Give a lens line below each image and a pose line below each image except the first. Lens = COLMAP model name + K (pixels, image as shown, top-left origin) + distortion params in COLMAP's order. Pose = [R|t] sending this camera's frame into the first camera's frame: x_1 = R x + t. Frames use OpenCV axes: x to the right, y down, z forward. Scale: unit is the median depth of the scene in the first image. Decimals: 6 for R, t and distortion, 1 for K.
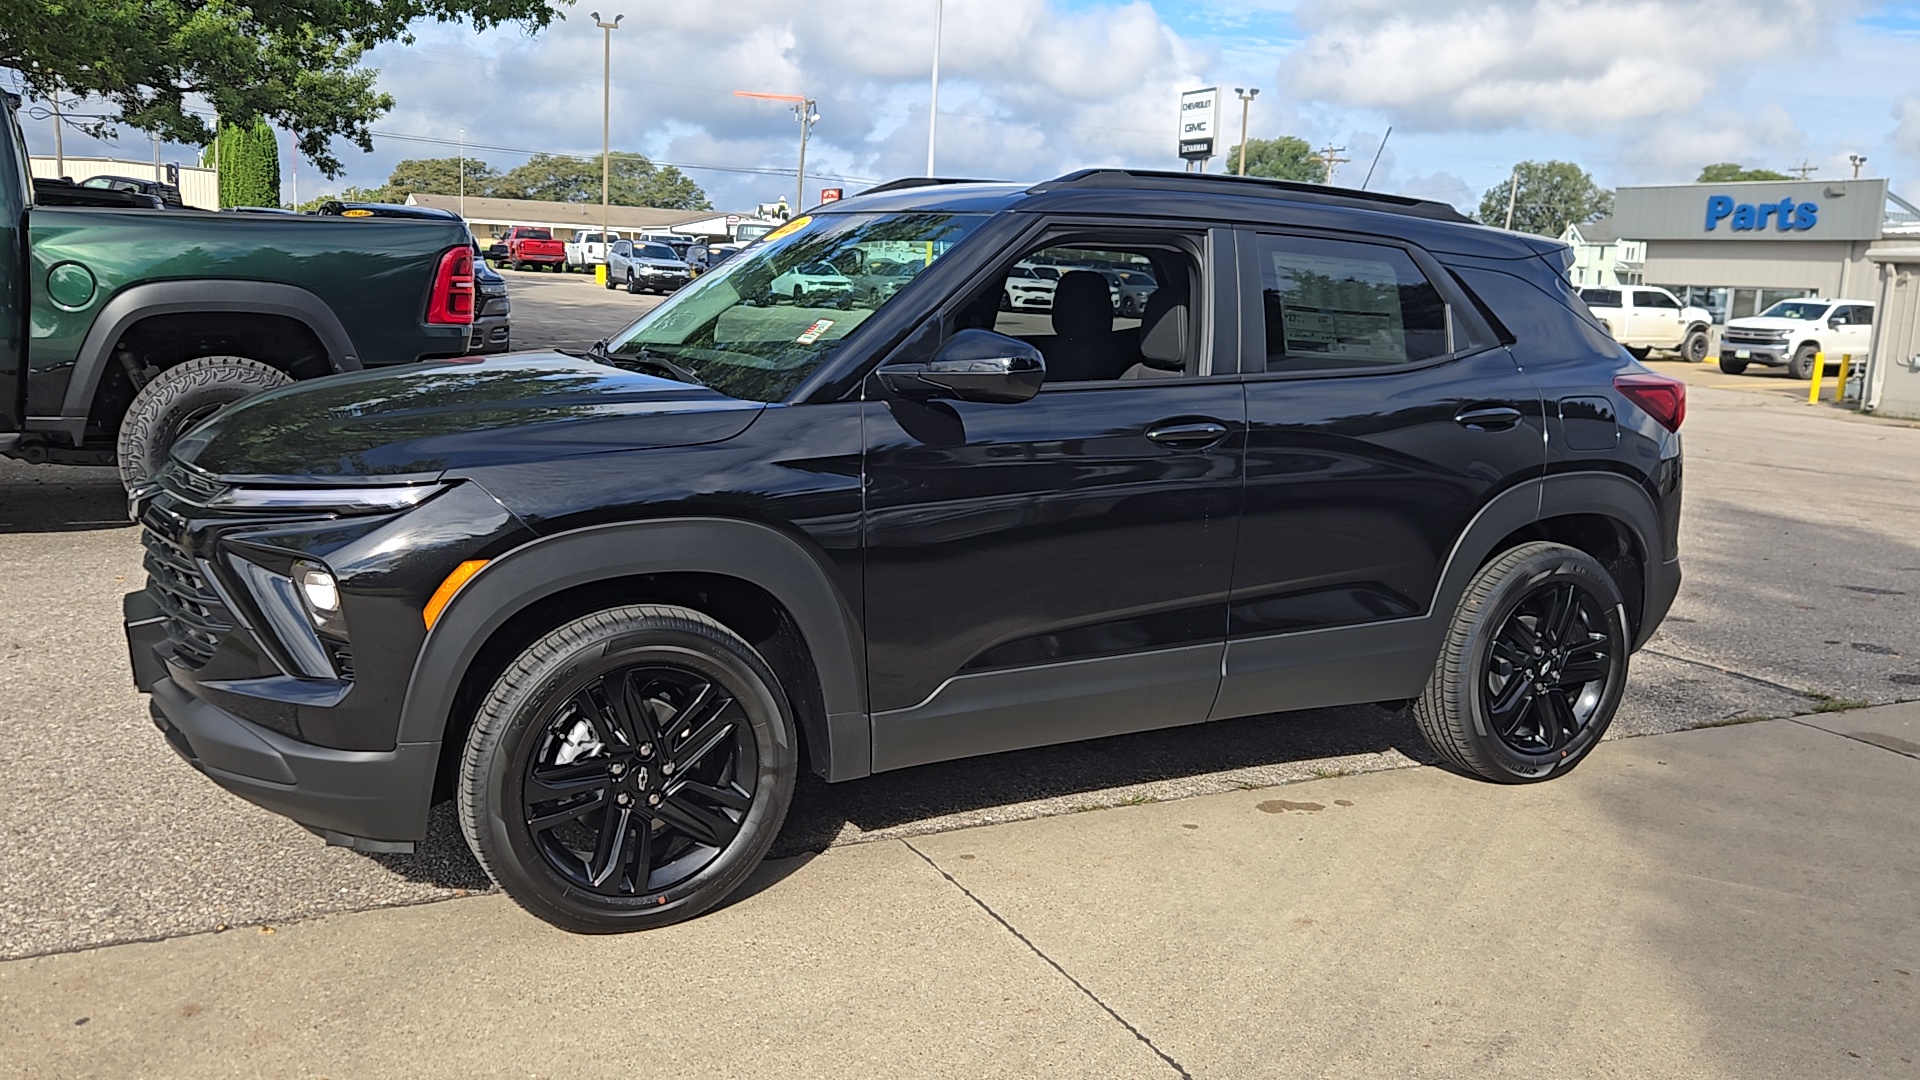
lens RADIAL K [[1590.2, 0, 953.5], [0, 1590.2, 534.0], [0, 0, 1]] dist [0.006426, -0.000013]
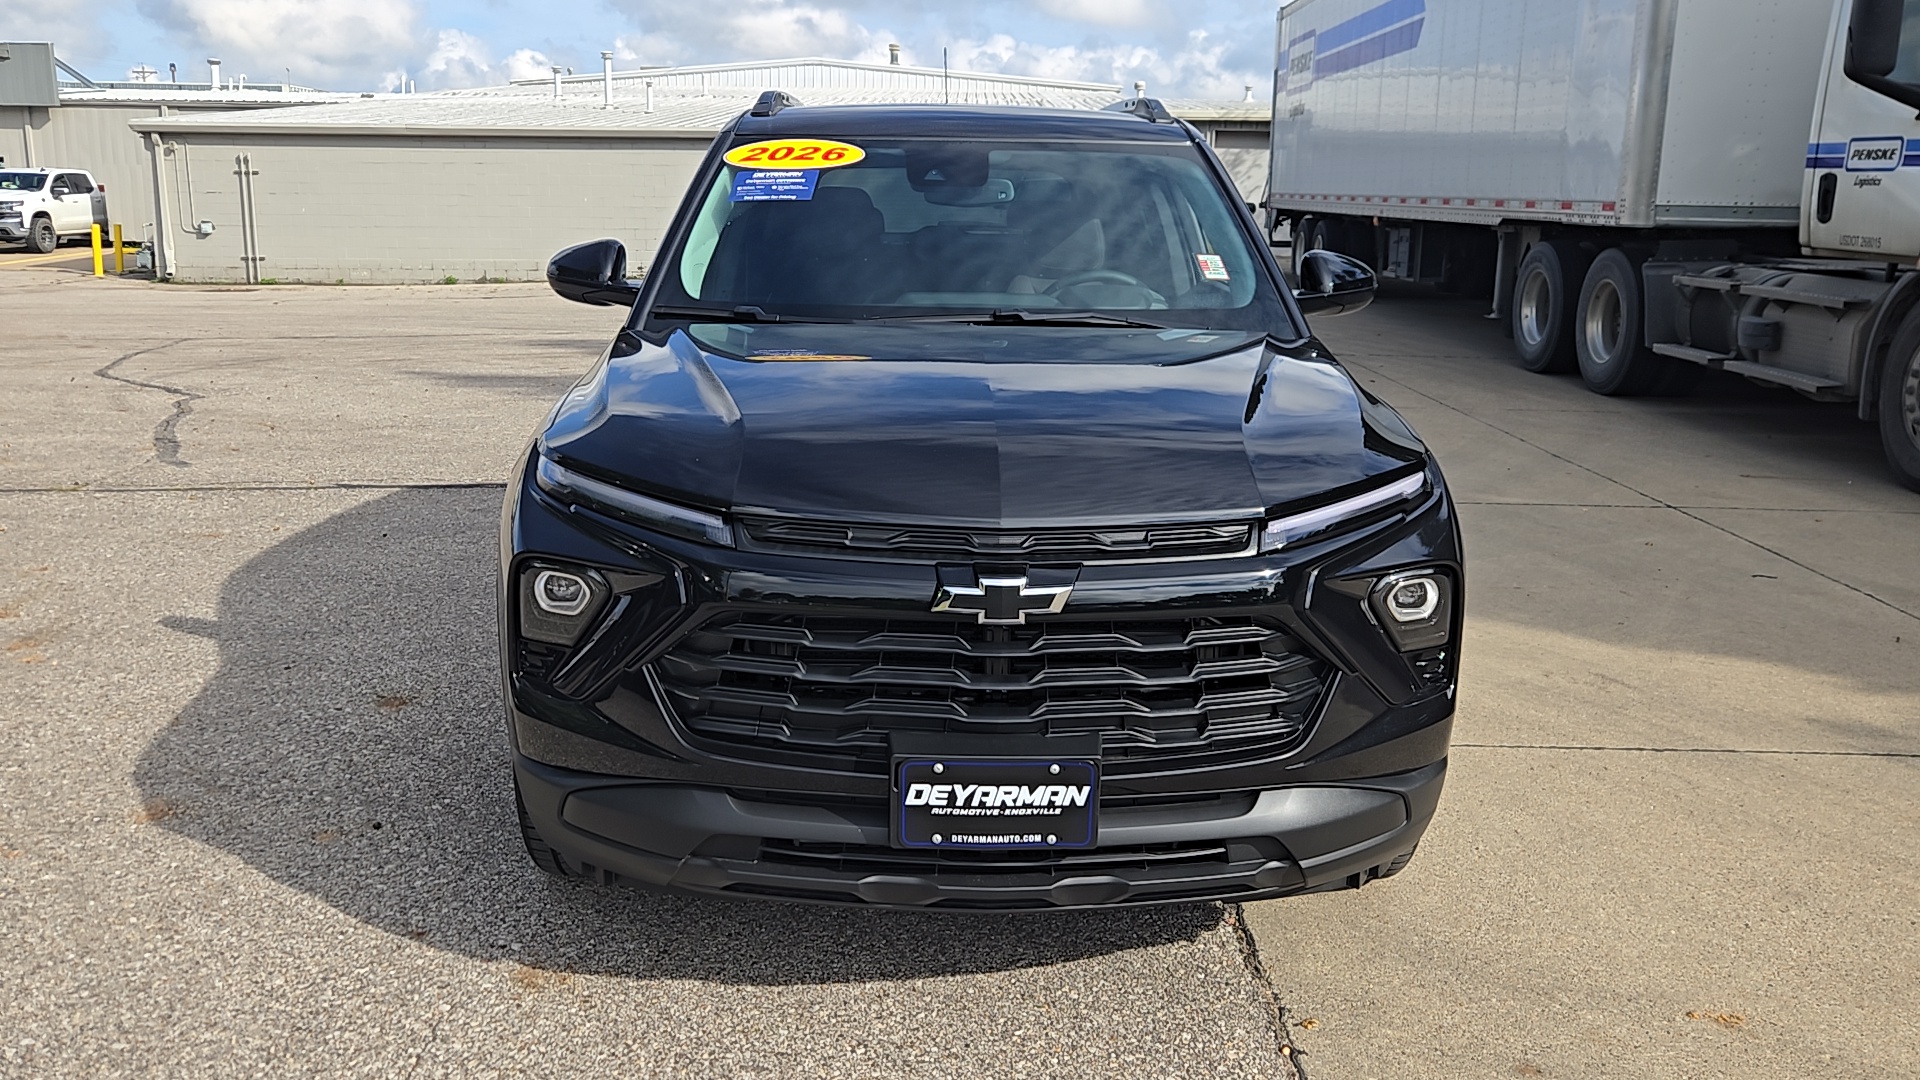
lens RADIAL K [[1590.2, 0, 953.5], [0, 1590.2, 534.0], [0, 0, 1]] dist [0.006426, -0.000013]
pose [[0.441708, -0.224406, 0.868640, -0.105415], [0.151114, 0.972989, 0.174521, -0.015951], [-0.884341, 0.054176, 0.463688, 0.067664]]
